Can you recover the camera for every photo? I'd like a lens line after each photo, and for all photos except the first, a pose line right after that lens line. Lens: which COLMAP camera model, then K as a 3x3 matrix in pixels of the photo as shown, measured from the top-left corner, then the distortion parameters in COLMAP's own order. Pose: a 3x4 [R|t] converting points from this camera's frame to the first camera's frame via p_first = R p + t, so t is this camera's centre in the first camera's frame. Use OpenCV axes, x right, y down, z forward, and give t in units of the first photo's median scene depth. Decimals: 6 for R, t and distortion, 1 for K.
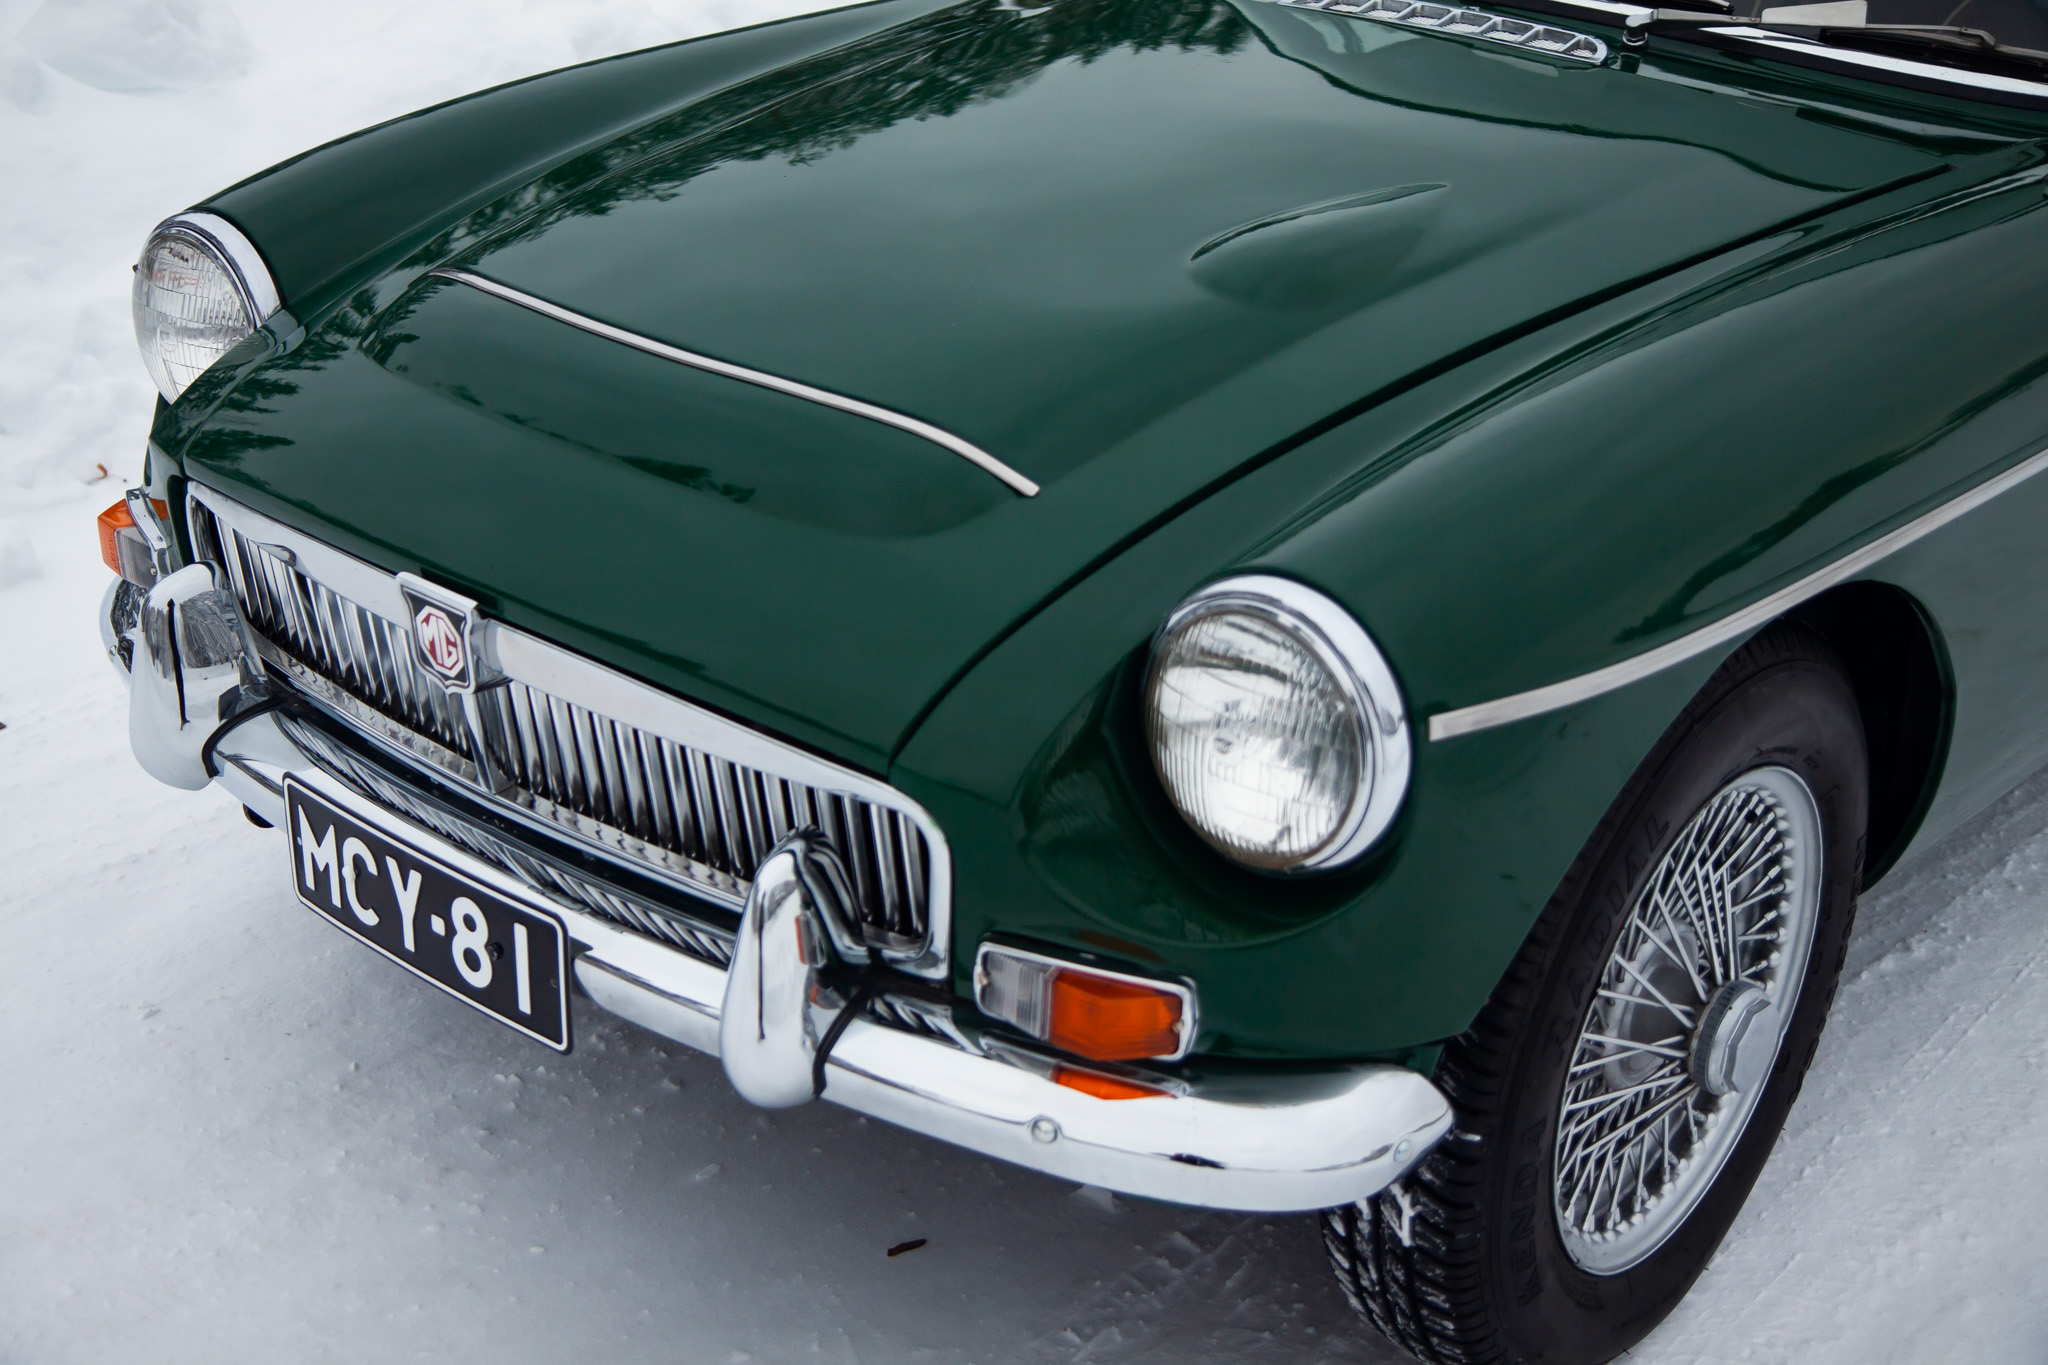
lens RADIAL K [[2734.5, 0, 1005.3], [0, 2734.5, 668.2], [0, 0, 1]] dist [0.090336, 0.000000]
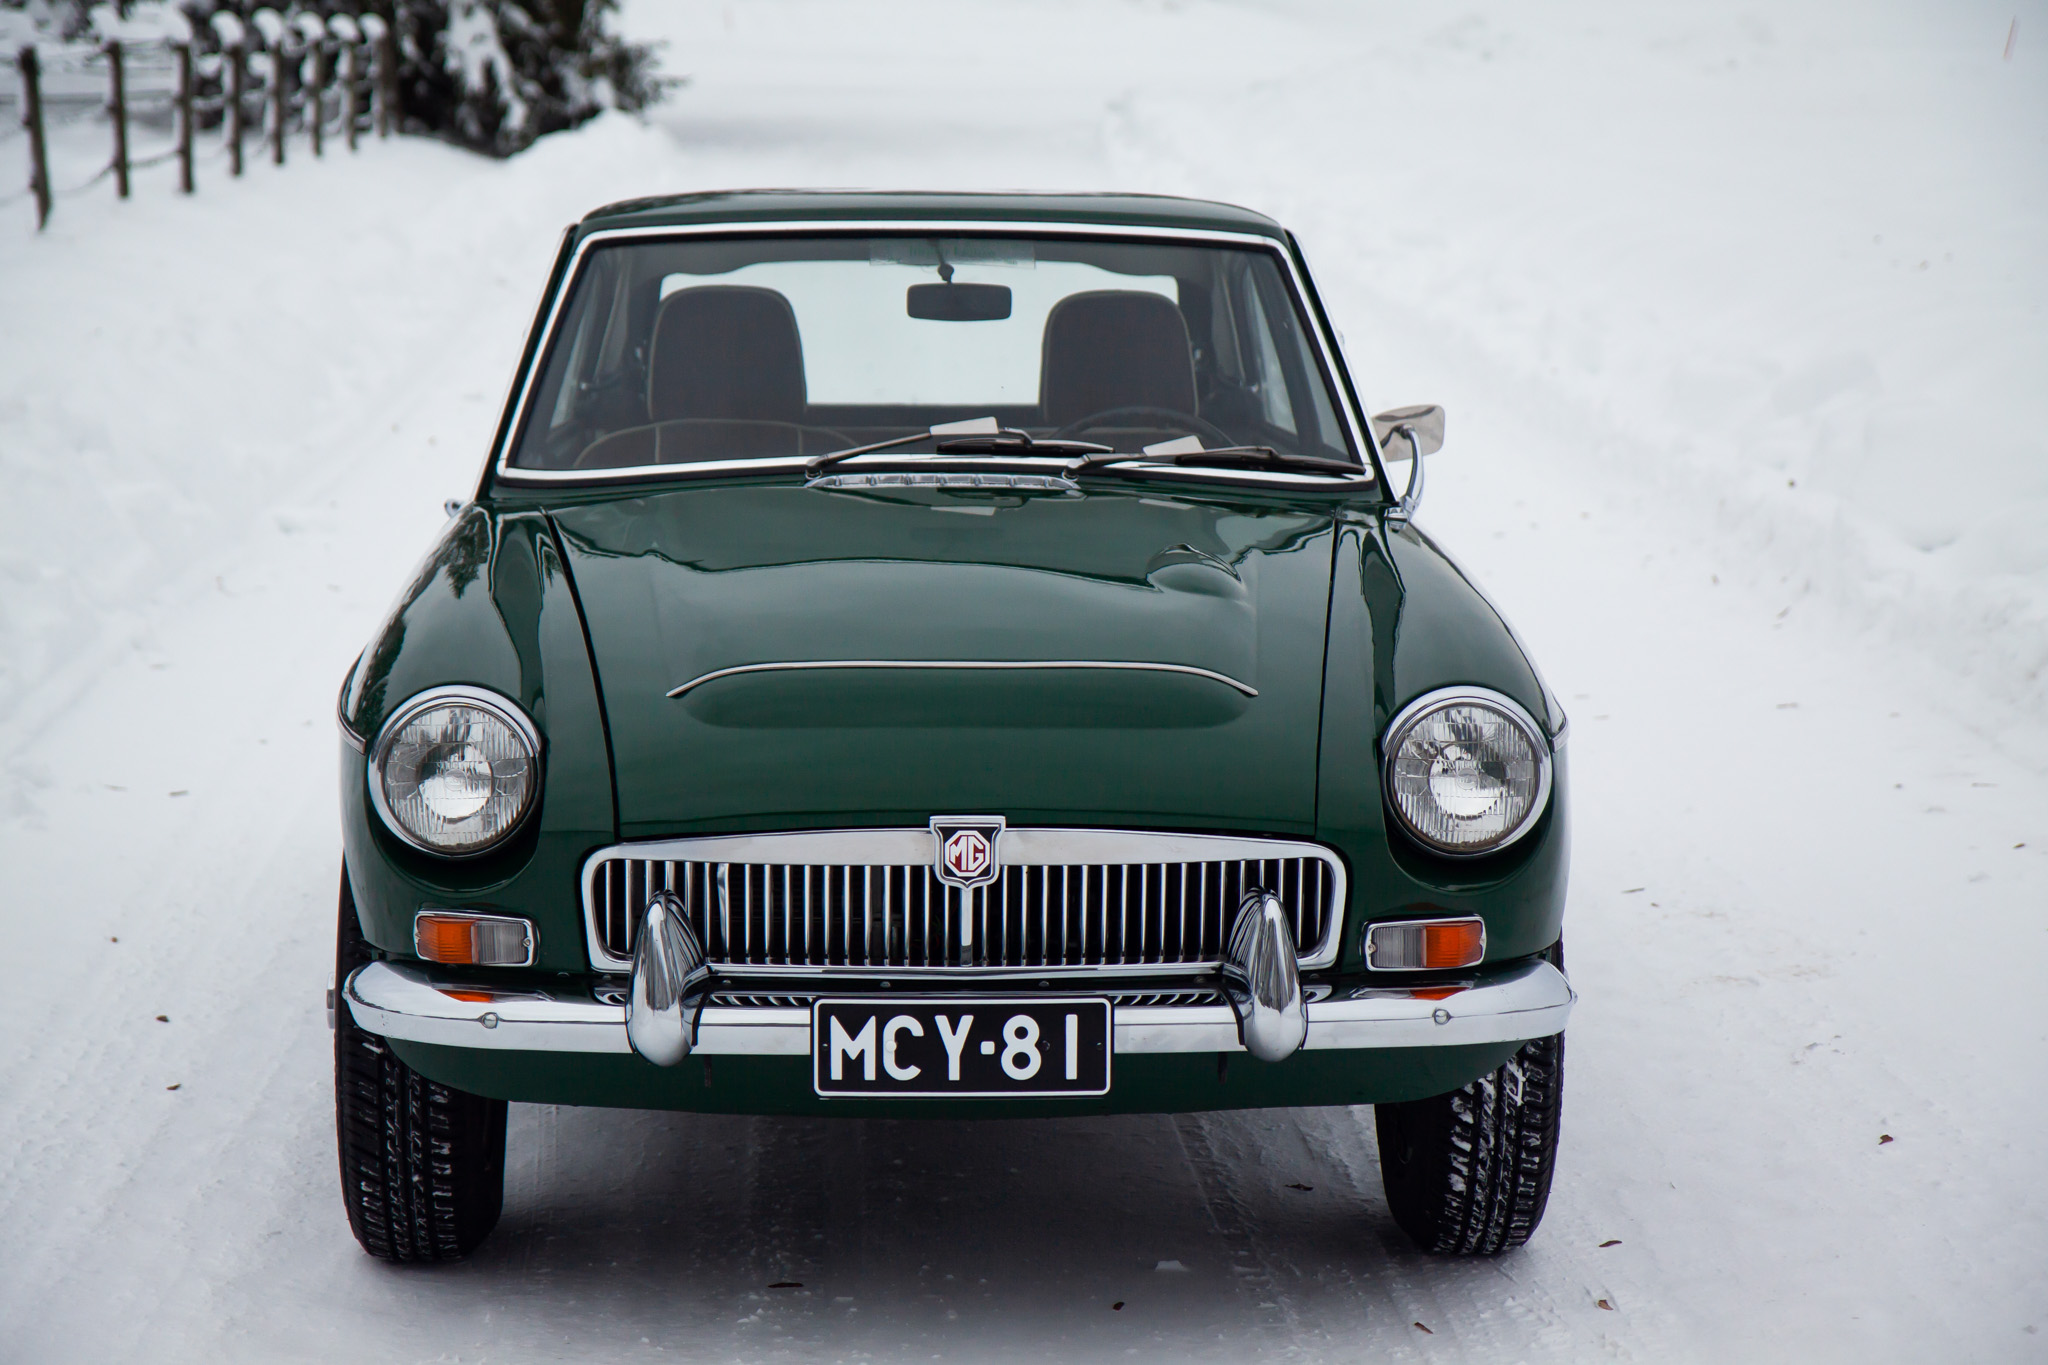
lens RADIAL K [[4843.6, 0, 1031.2], [0, 4843.6, 627.4], [0, 0, 1]] dist [0.344822, 0.000000]
pose [[0.731065, -0.121944, 0.671323, -1.972942], [0.300296, 0.940988, -0.156092, 0.303487], [-0.612672, 0.315709, 0.724542, -1.024249]]
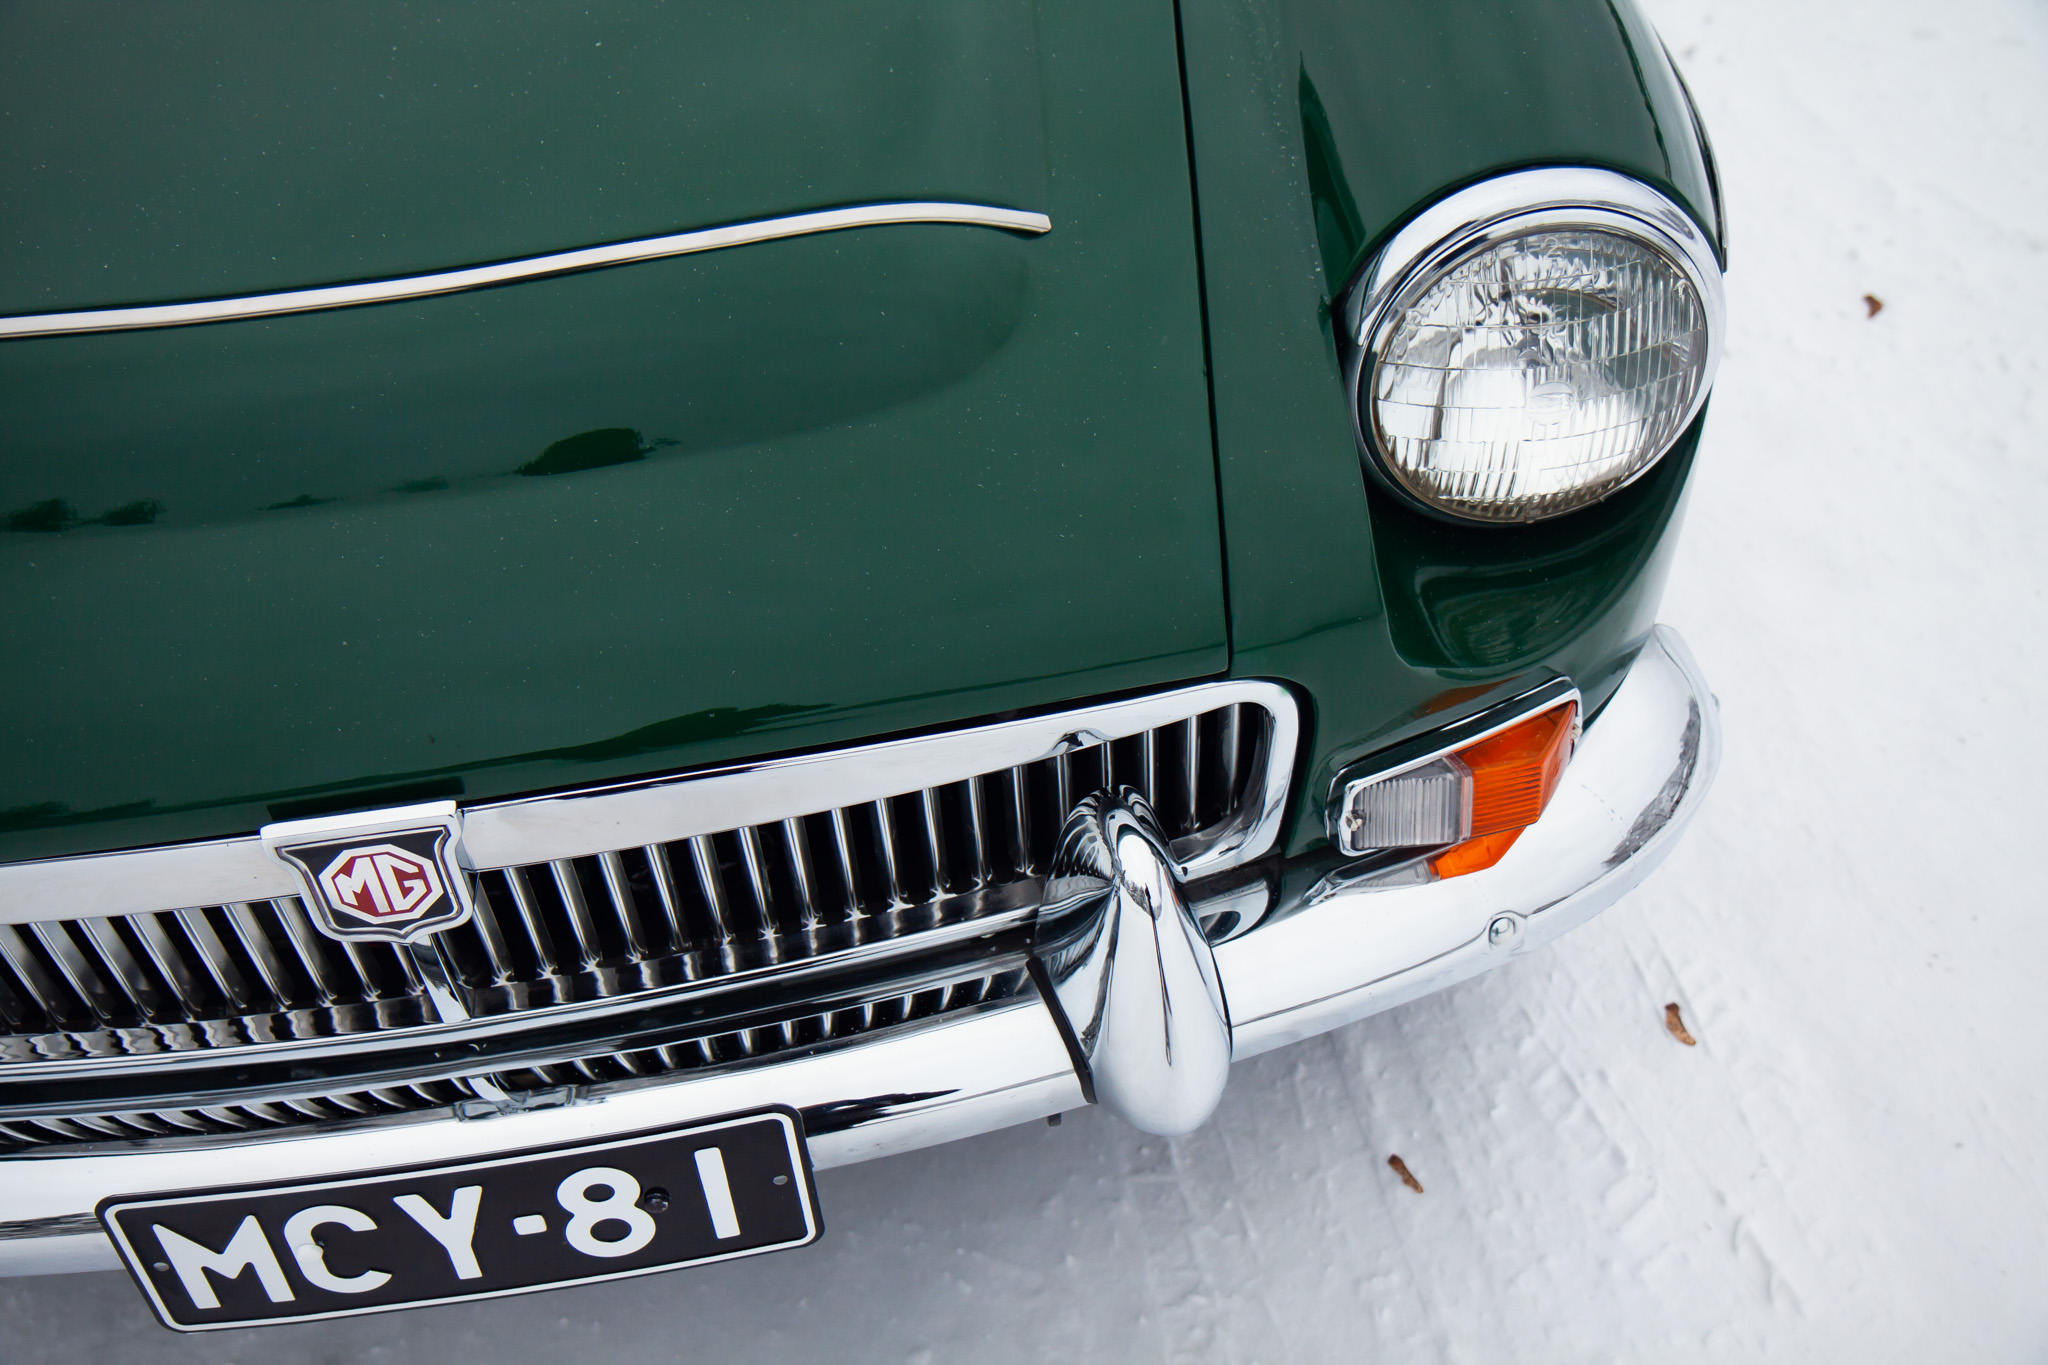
lens RADIAL K [[2313.5, 0, 1032.6], [0, 2313.5, 669.1], [0, 0, 1]] dist [0.009239, 0.000000]
pose [[0.659967, -0.547656, 0.514312, -0.346659], [0.388325, 0.834691, 0.390505, -0.194022], [-0.643154, -0.058000, 0.763537, 0.509027]]
